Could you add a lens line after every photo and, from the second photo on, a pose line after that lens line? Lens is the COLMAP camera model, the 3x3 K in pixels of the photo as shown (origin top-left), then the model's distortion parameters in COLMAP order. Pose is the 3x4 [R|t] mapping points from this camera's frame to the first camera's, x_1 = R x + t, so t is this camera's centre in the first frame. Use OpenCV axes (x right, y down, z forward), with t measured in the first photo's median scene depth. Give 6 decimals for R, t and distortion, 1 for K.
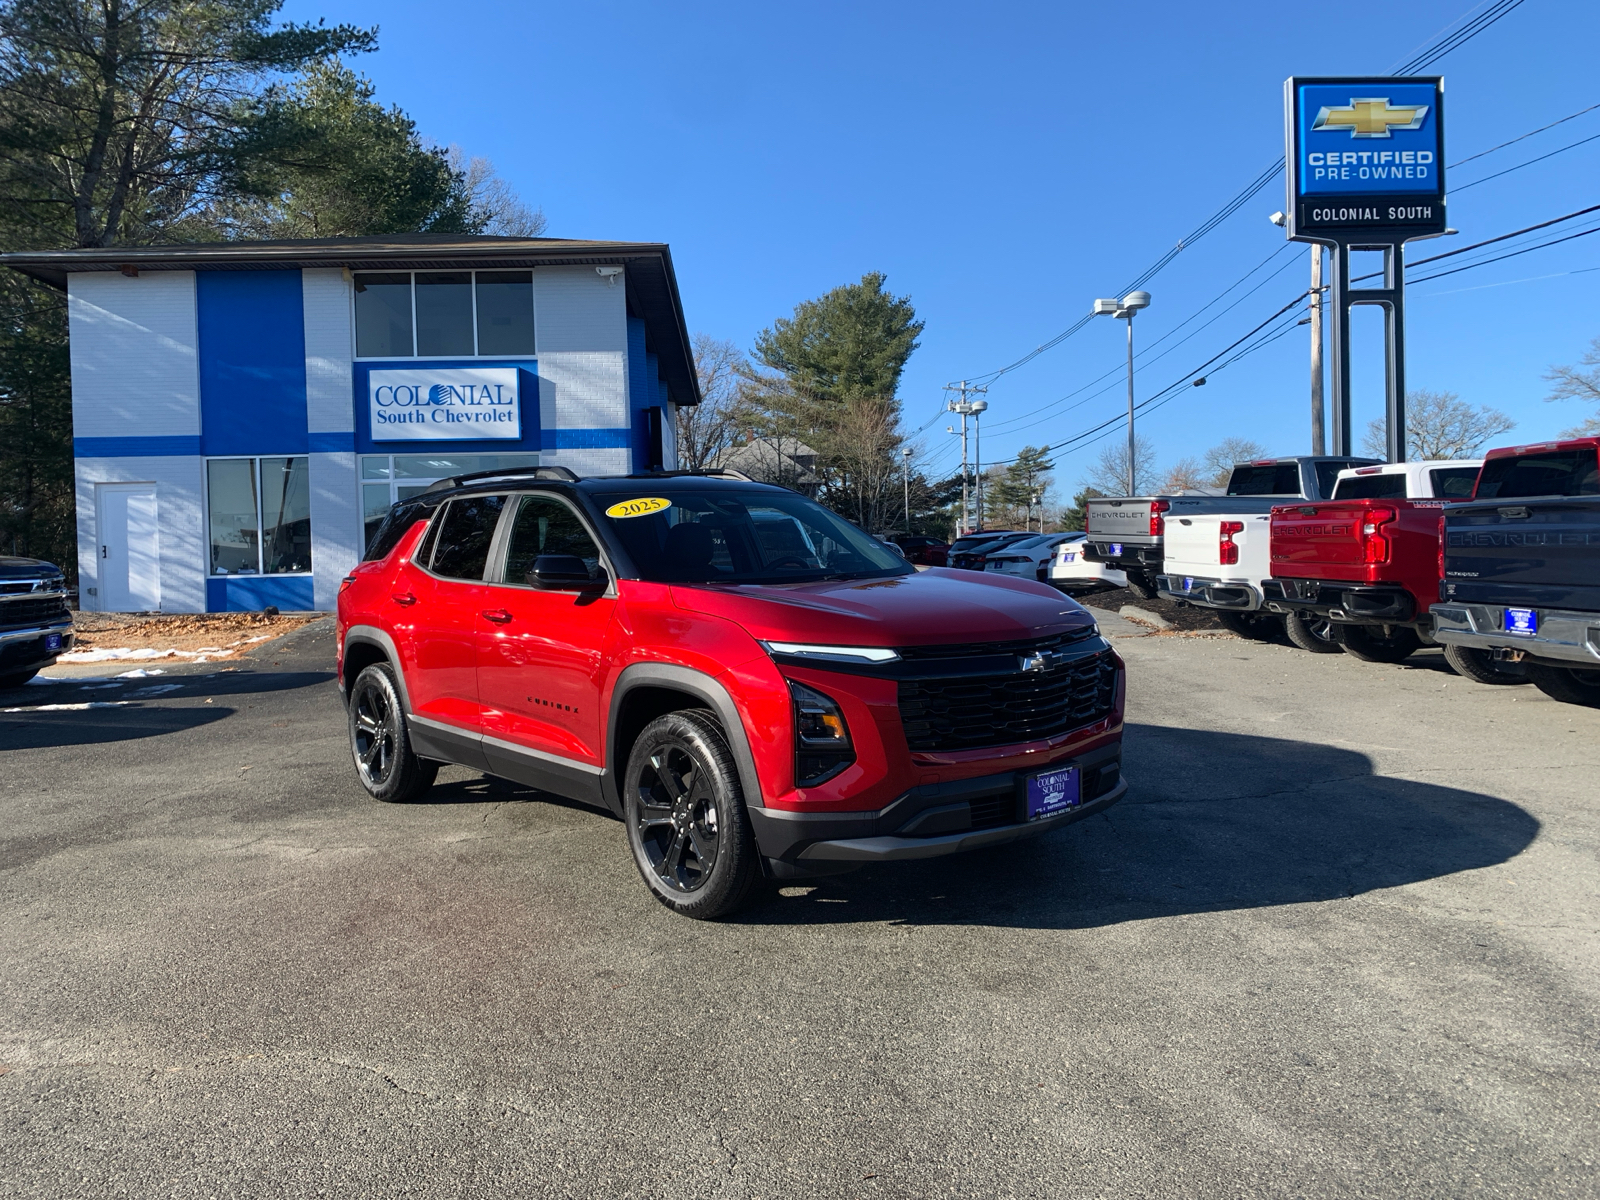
lens RADIAL K [[1218.3, 0, 778.5], [0, 1218.3, 608.1], [0, 0, 1]] dist [0.010287, -0.008687]
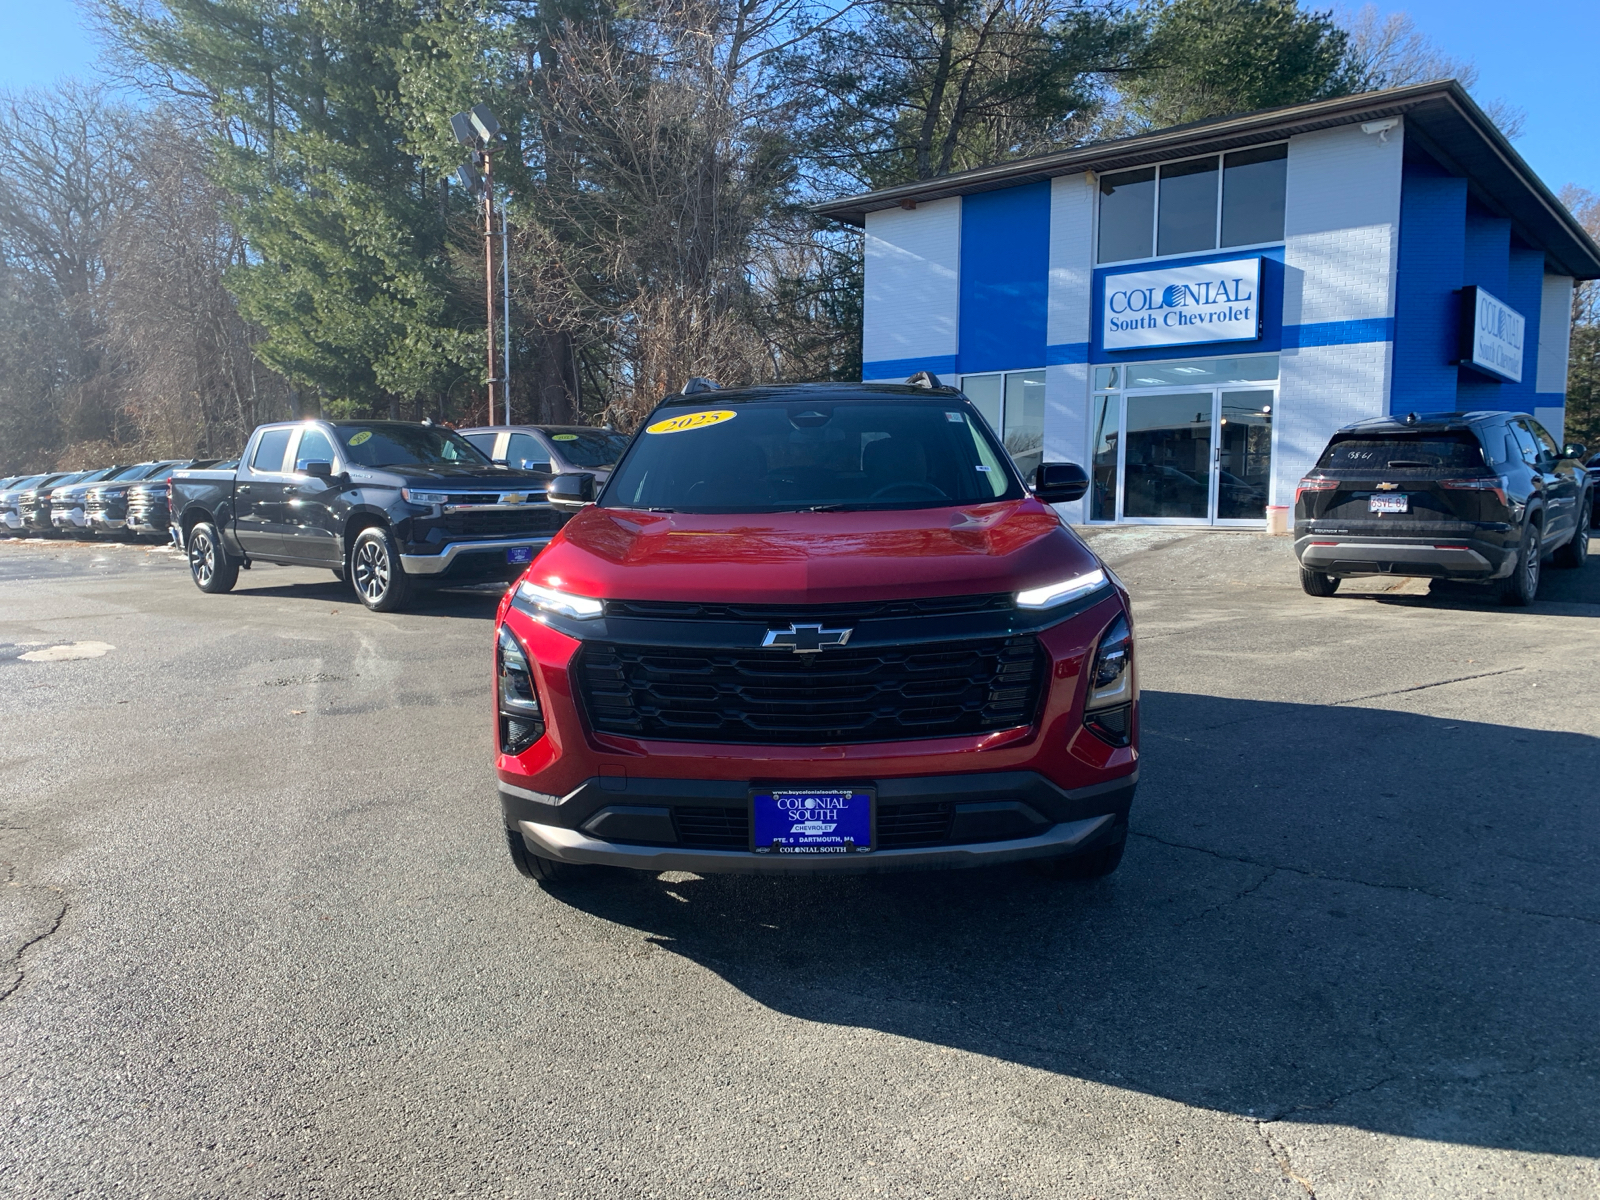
lens RADIAL K [[1229.2, 0, 797.2], [0, 1229.2, 591.2], [0, 0, 1]] dist [0.004194, -0.008931]
pose [[0.725006, 0.080195, -0.684058, 0.172896], [-0.040675, 0.996450, 0.073708, -0.008537], [0.687541, -0.025615, 0.725694, 0.119291]]
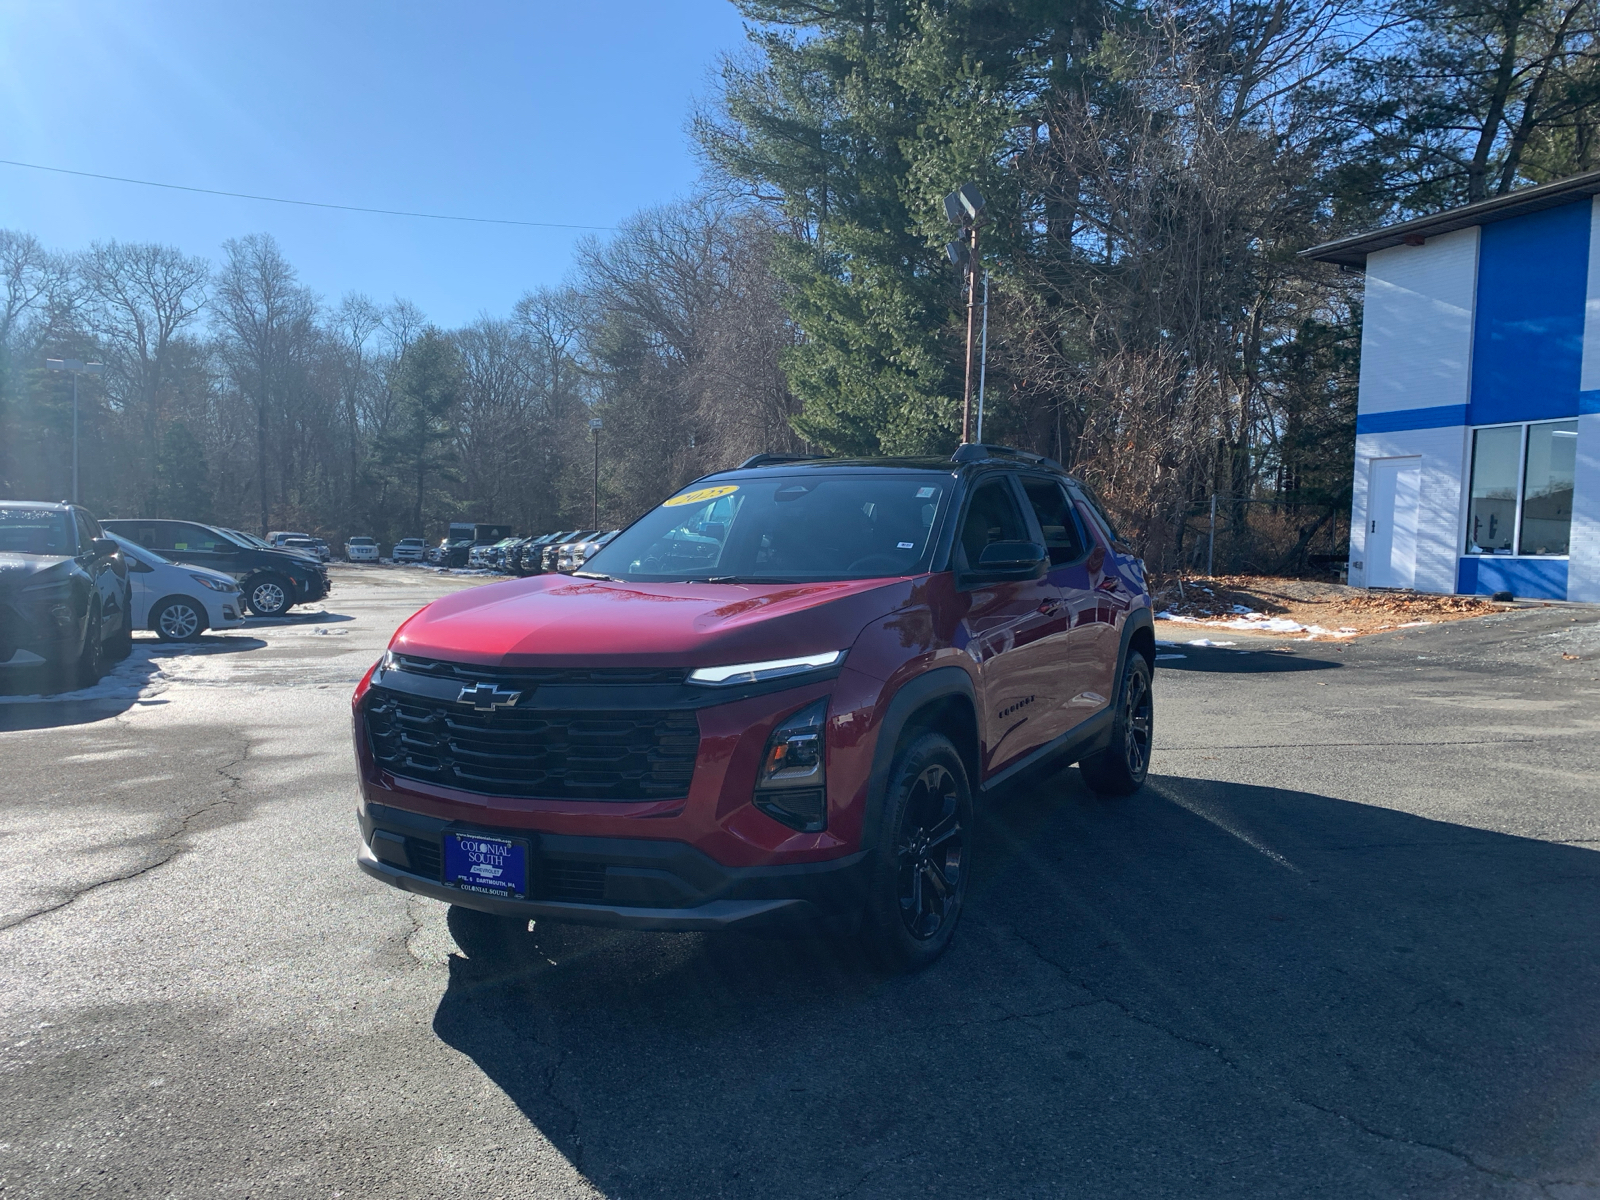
lens RADIAL K [[1229.2, 0, 797.2], [0, 1229.2, 591.2], [0, 0, 1]] dist [0.004194, -0.008931]
pose [[0.354597, 0.063329, -0.932872, 0.226663], [-0.053788, 0.997433, 0.047267, -0.014681], [0.933471, 0.033417, 0.357093, 0.189499]]
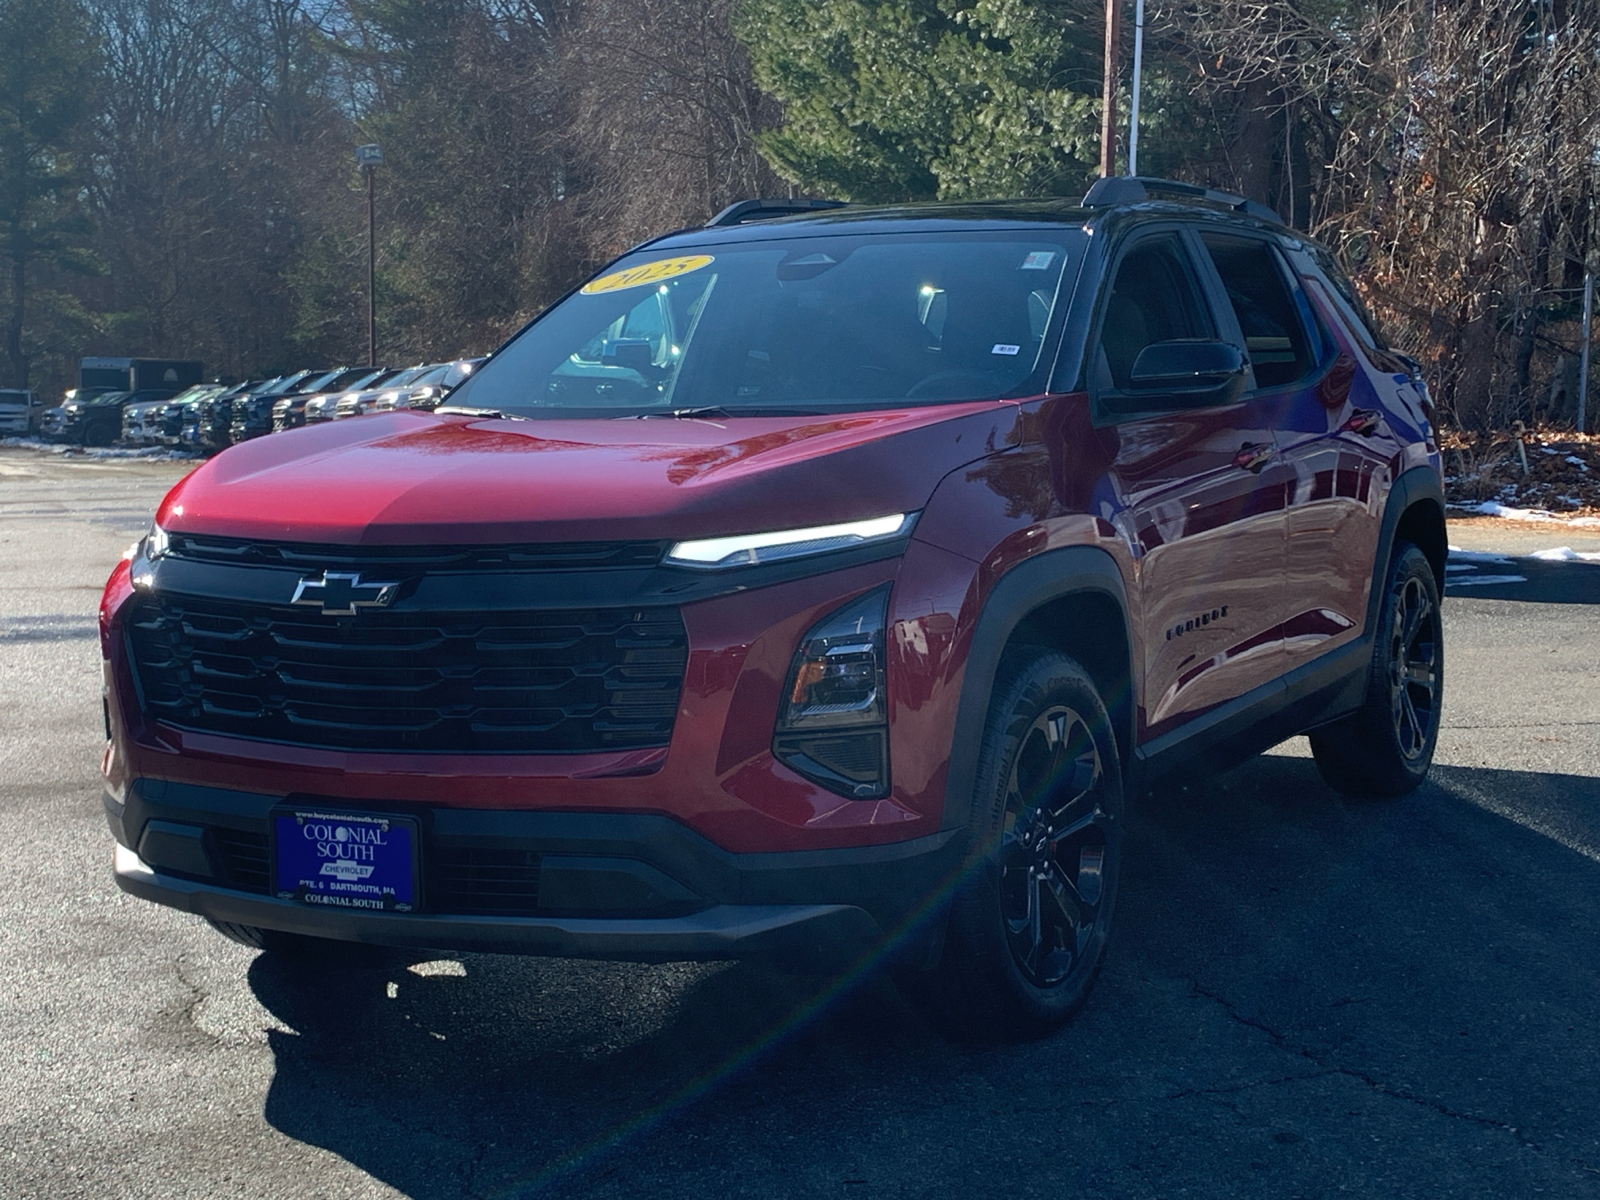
lens RADIAL K [[2440.8, 0, 771.3], [0, 2440.8, 593.7], [0, 0, 1]] dist [0.020976, -0.060436]
pose [[0.354848, 0.099960, -0.929565, 0.254334], [-0.039638, 0.994982, 0.091863, -0.011431], [0.934083, 0.004248, 0.357030, 0.174519]]
